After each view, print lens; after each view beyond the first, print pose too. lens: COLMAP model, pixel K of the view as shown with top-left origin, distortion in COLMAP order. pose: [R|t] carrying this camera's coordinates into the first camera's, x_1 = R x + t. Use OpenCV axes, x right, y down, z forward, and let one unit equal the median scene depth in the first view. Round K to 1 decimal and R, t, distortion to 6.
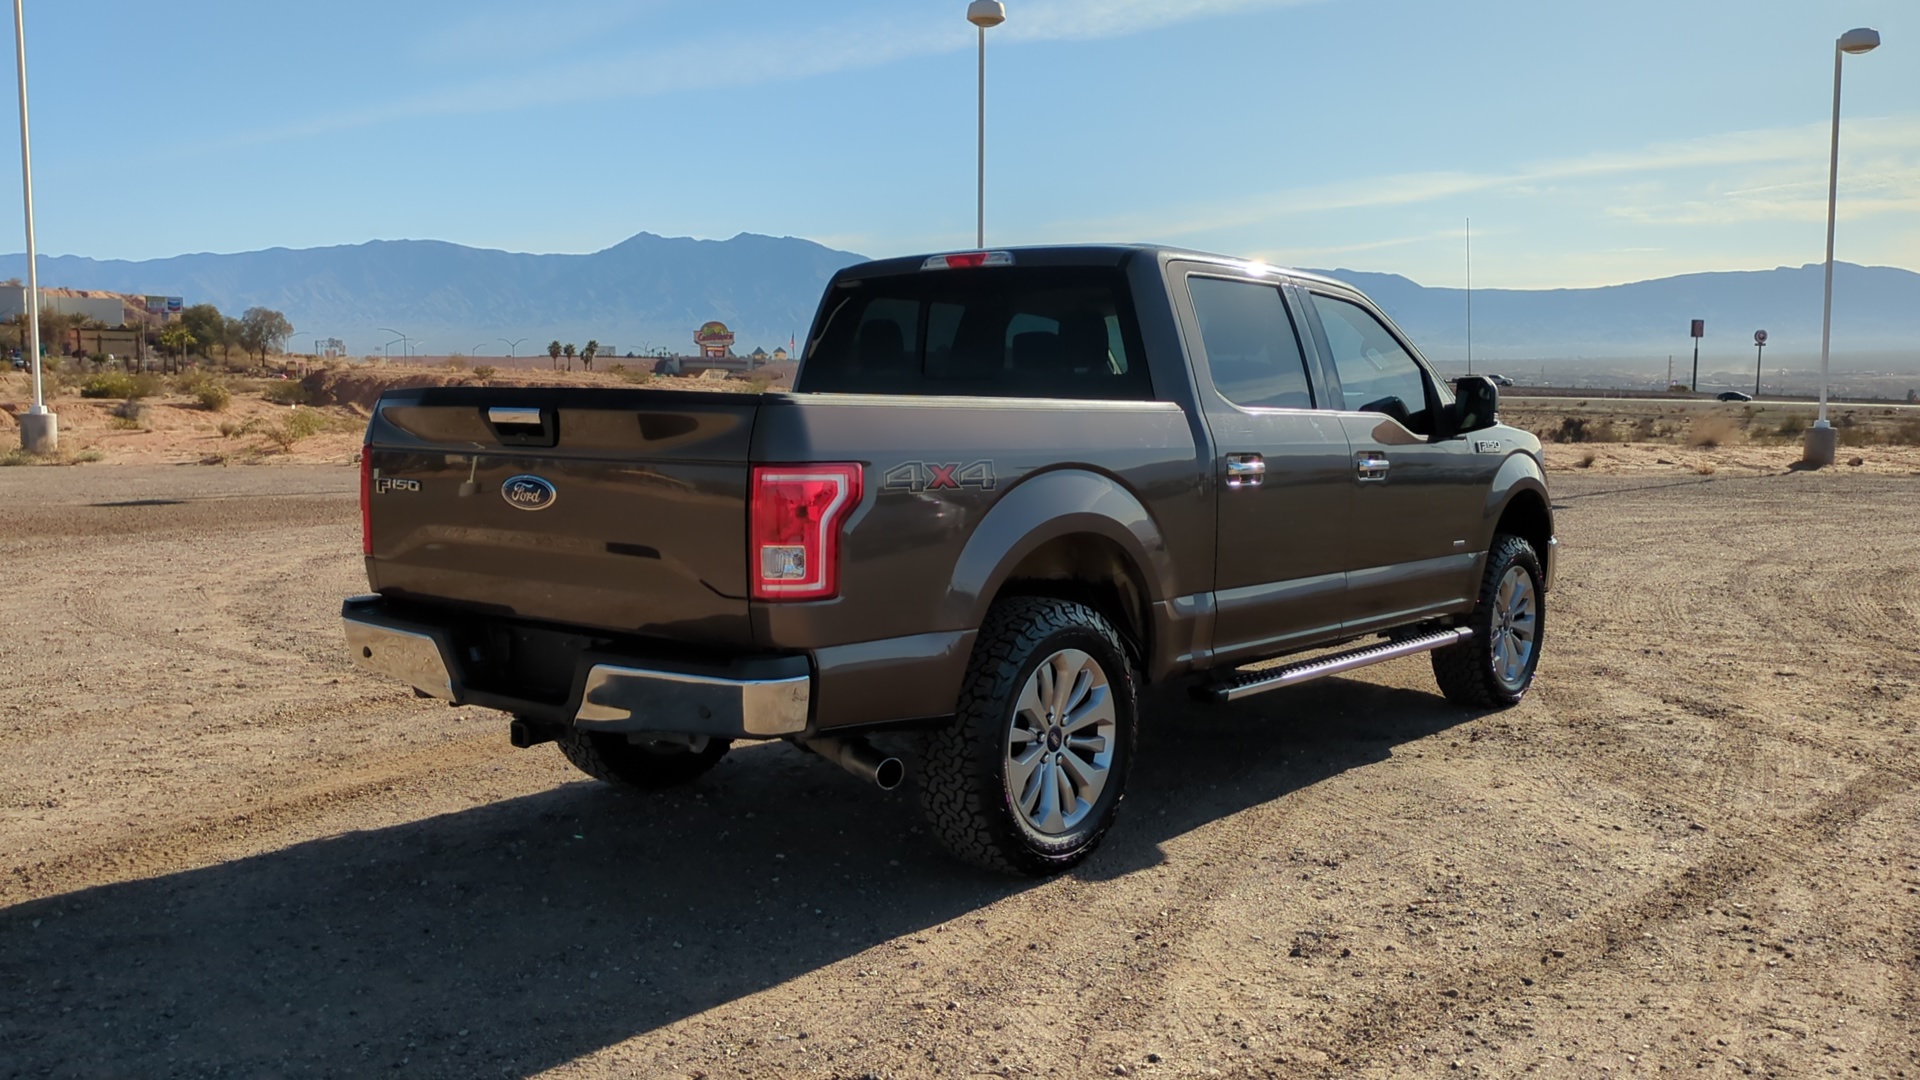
lens RADIAL K [[1656.1, 0, 968.2], [0, 1656.1, 528.8], [0, 0, 1]] dist [0.074264, -0.093847]
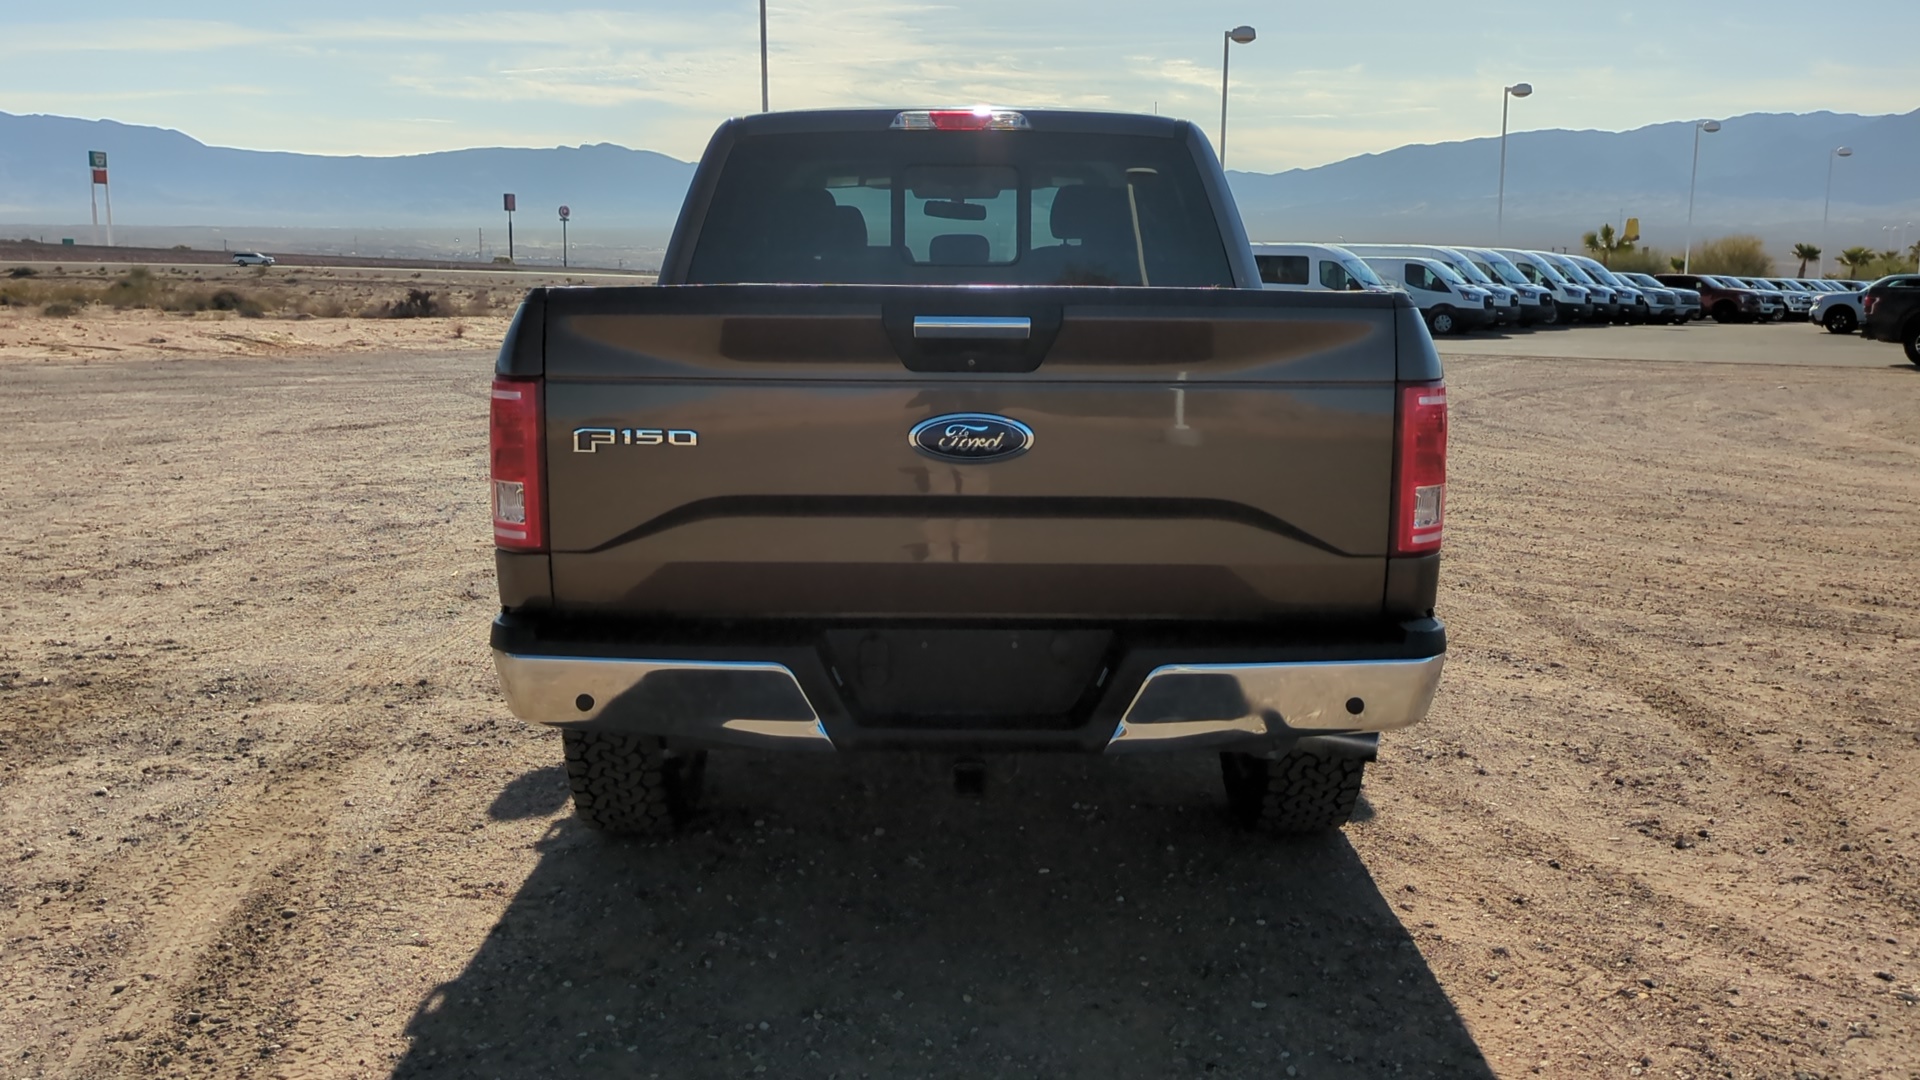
lens RADIAL K [[1656.1, 0, 968.2], [0, 1656.1, 528.8], [0, 0, 1]] dist [0.074264, -0.093847]
pose [[0.774762, -0.097934, 0.624622, -0.645508], [0.050088, 0.994333, 0.093774, -0.044882], [-0.630265, -0.041366, 0.775277, 0.423695]]
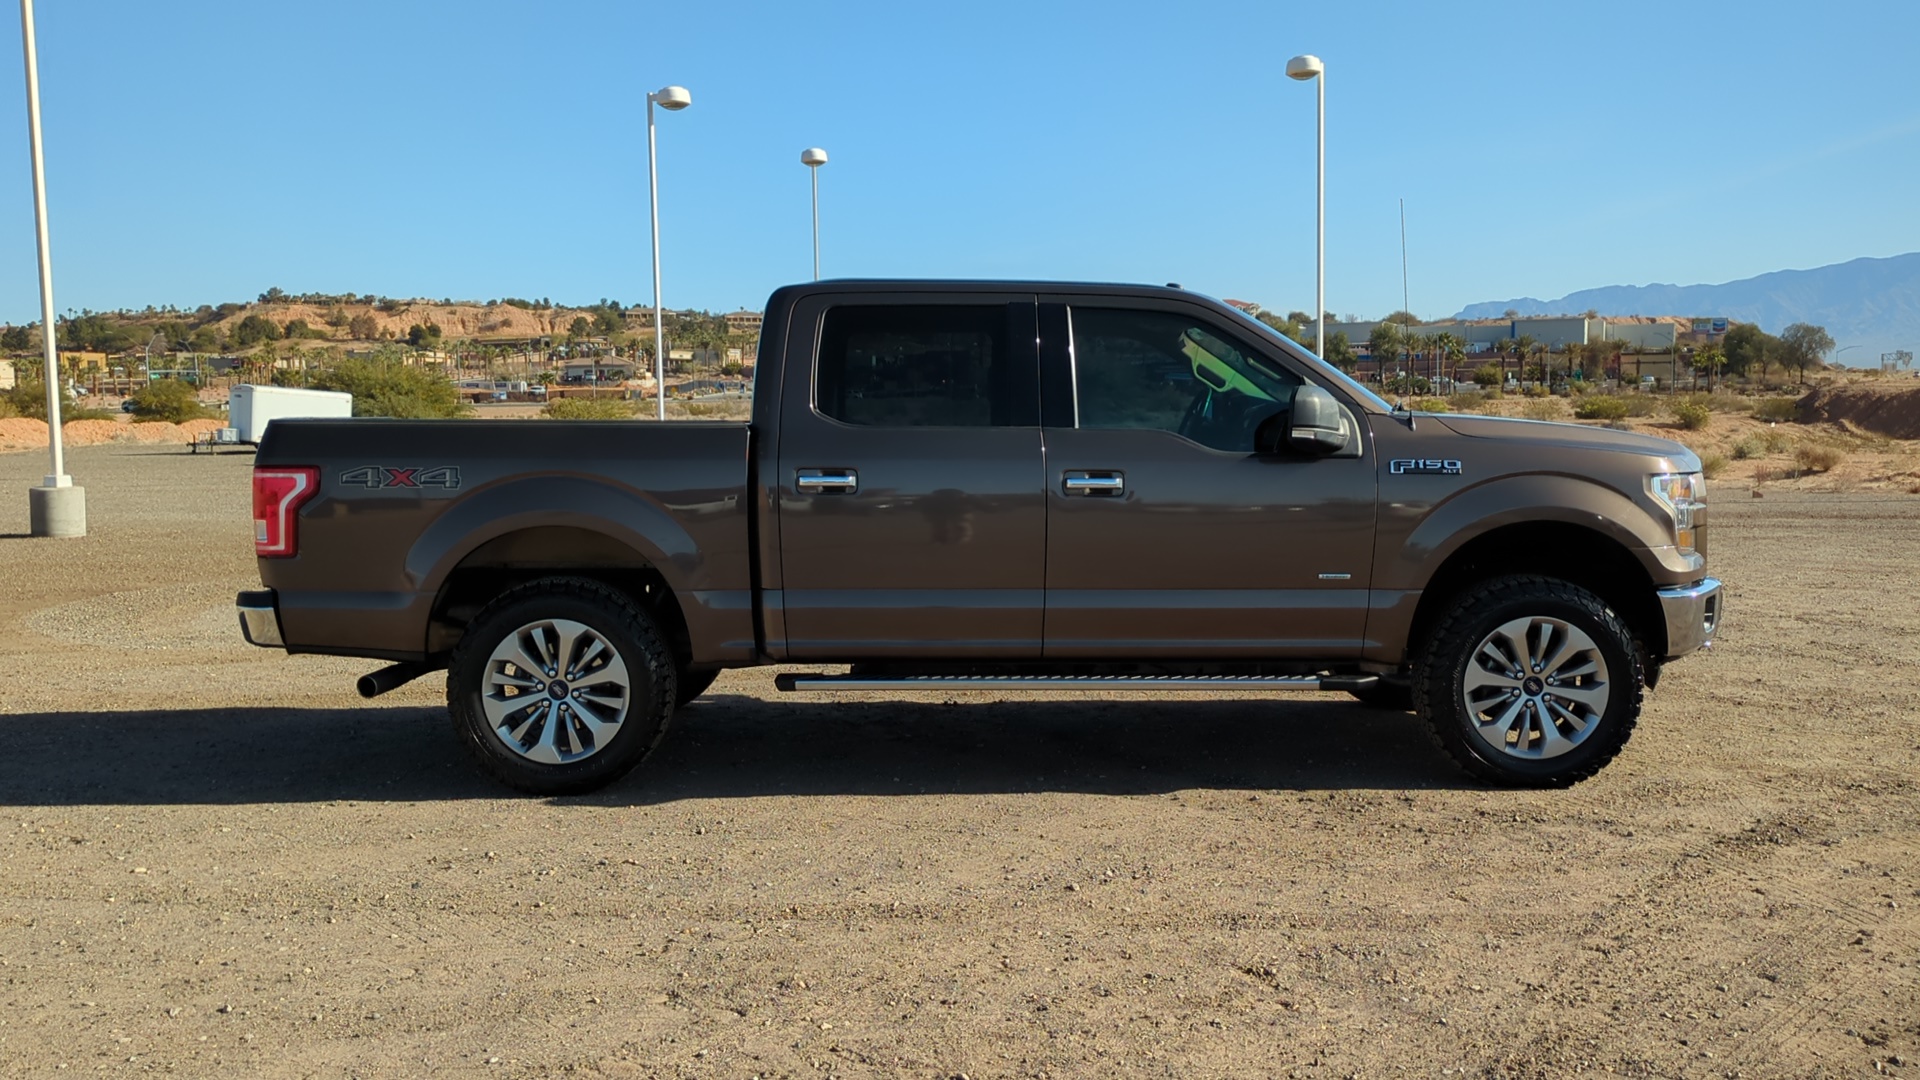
lens RADIAL K [[1656.1, 0, 968.2], [0, 1656.1, 528.8], [0, 0, 1]] dist [0.074264, -0.093847]
pose [[0.639017, 0.037861, -0.768260, 1.209541], [-0.046591, 0.998859, 0.010471, -0.022840], [0.767780, 0.029103, 0.640052, 0.426070]]
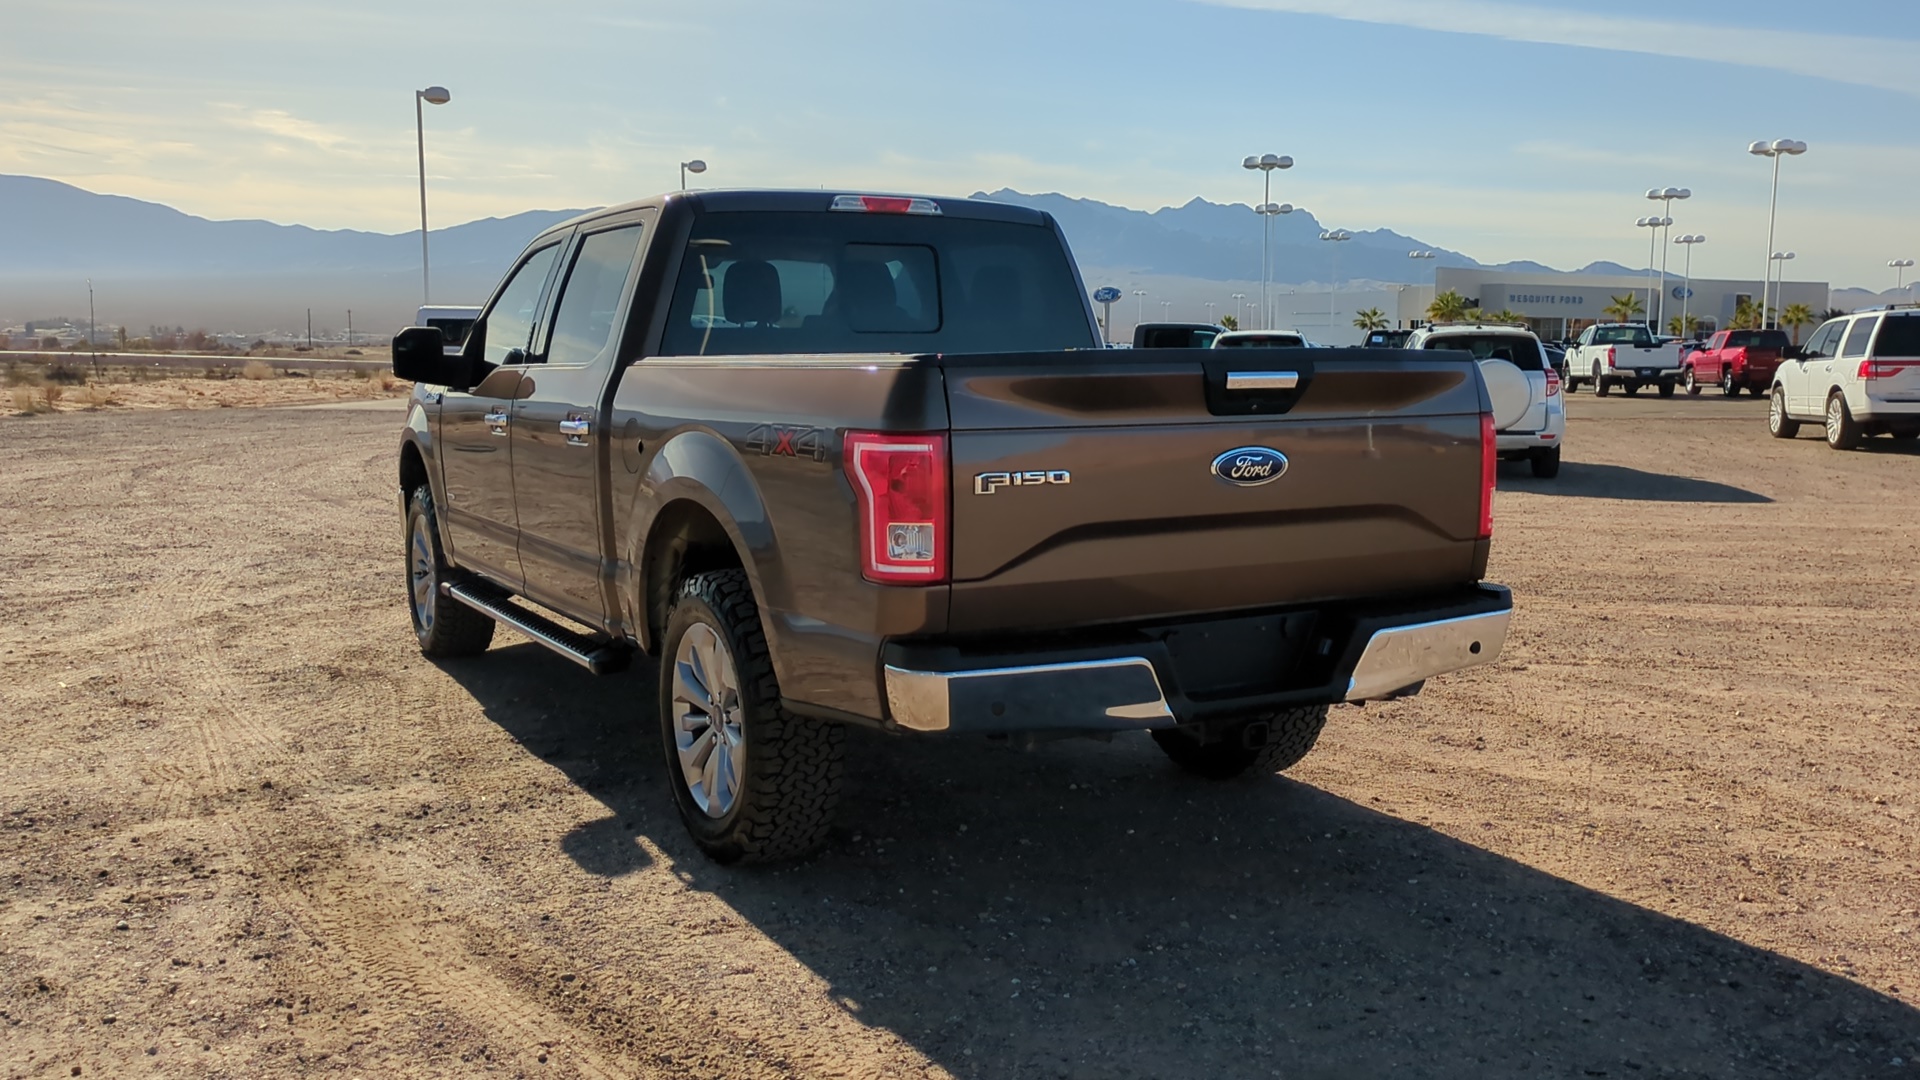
lens RADIAL K [[1655.7, 0, 996.1], [0, 1655.7, 533.5], [0, 0, 1]] dist [0.069668, -0.106477]
pose [[0.359340, -0.115020, 0.926092, -1.047363], [0.078226, 0.992595, 0.092926, -0.072597], [-0.929922, 0.039053, 0.365676, 0.737982]]
